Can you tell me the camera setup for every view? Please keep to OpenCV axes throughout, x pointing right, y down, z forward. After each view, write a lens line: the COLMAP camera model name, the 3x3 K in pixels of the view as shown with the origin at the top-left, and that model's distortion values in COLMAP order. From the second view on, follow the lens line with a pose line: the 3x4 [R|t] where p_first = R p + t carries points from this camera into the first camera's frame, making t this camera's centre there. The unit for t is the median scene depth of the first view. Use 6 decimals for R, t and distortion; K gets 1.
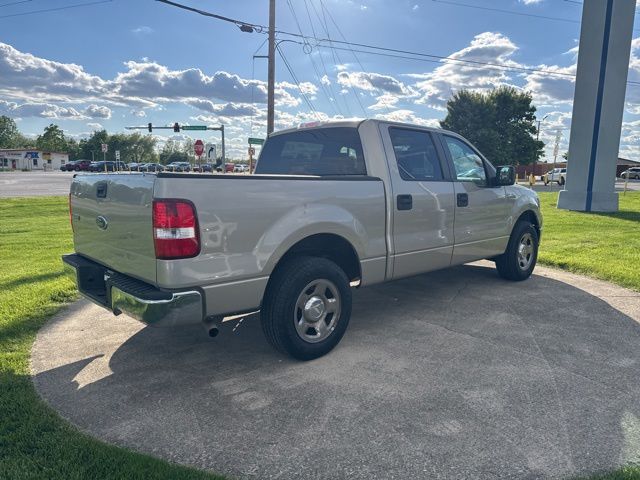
lens RADIAL K [[450.3, 0, 317.5], [0, 450.3, 230.8], [0, 0, 1]] dist [0.077581, -0.117370]
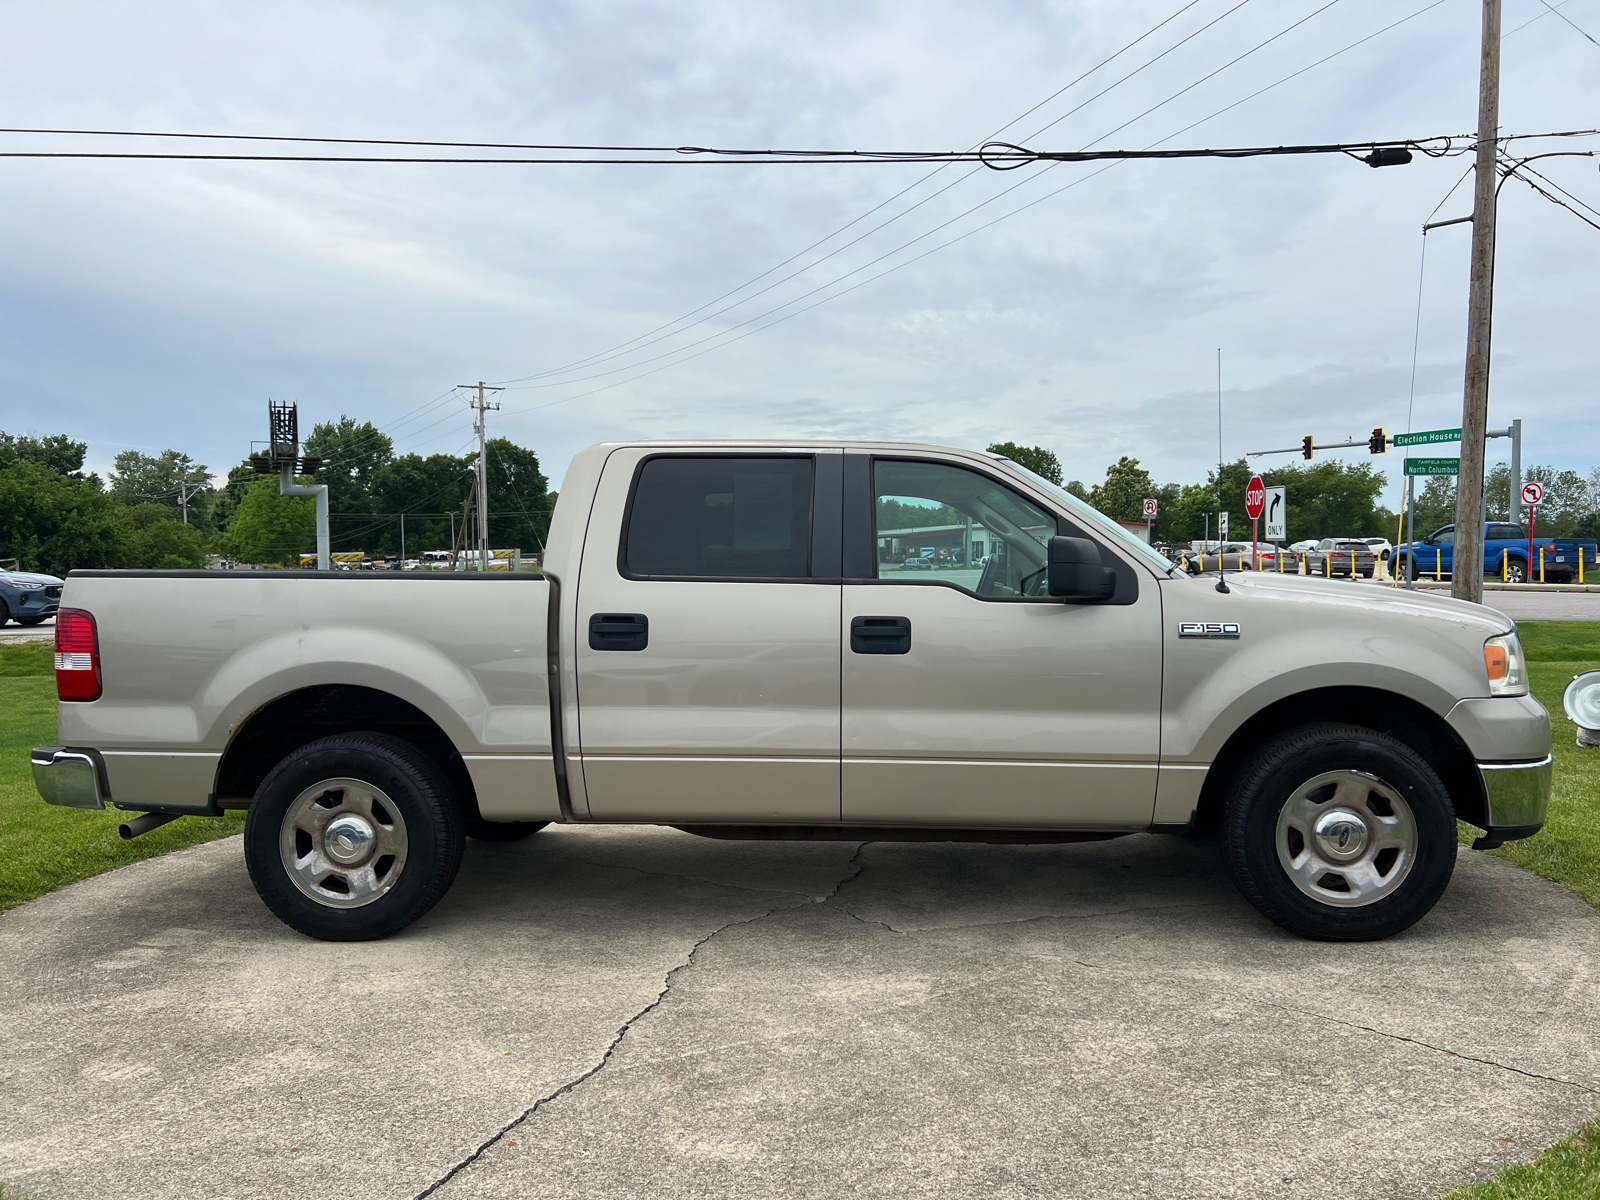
lens RADIAL K [[1207.6, 0, 809.0], [0, 1207.6, 604.2], [0, 0, 1]] dist [0.006572, -0.003371]
pose [[0.694544, 0.007865, -0.719407, 1.121147], [-0.077144, 0.994989, -0.063600, -0.032349], [0.715302, 0.099671, 0.691671, 0.364974]]
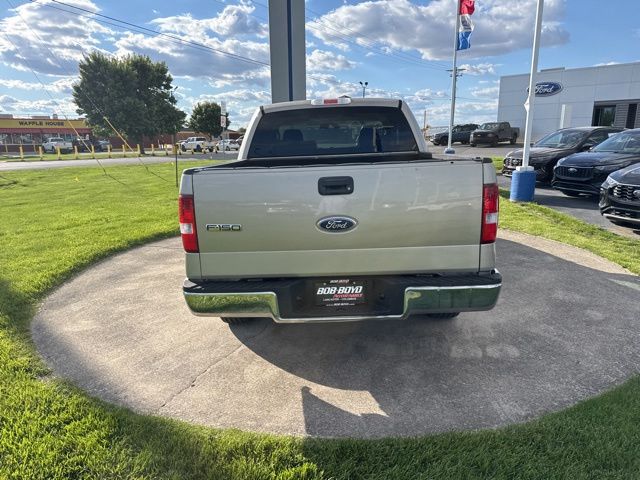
lens RADIAL K [[450.3, 0, 317.5], [0, 450.3, 230.8], [0, 0, 1]] dist [0.077581, -0.117370]
pose [[0.694875, -0.167792, 0.699282, -0.885747], [0.120387, 0.985818, 0.116917, -0.088913], [-0.708982, 0.002941, 0.705220, 0.367901]]
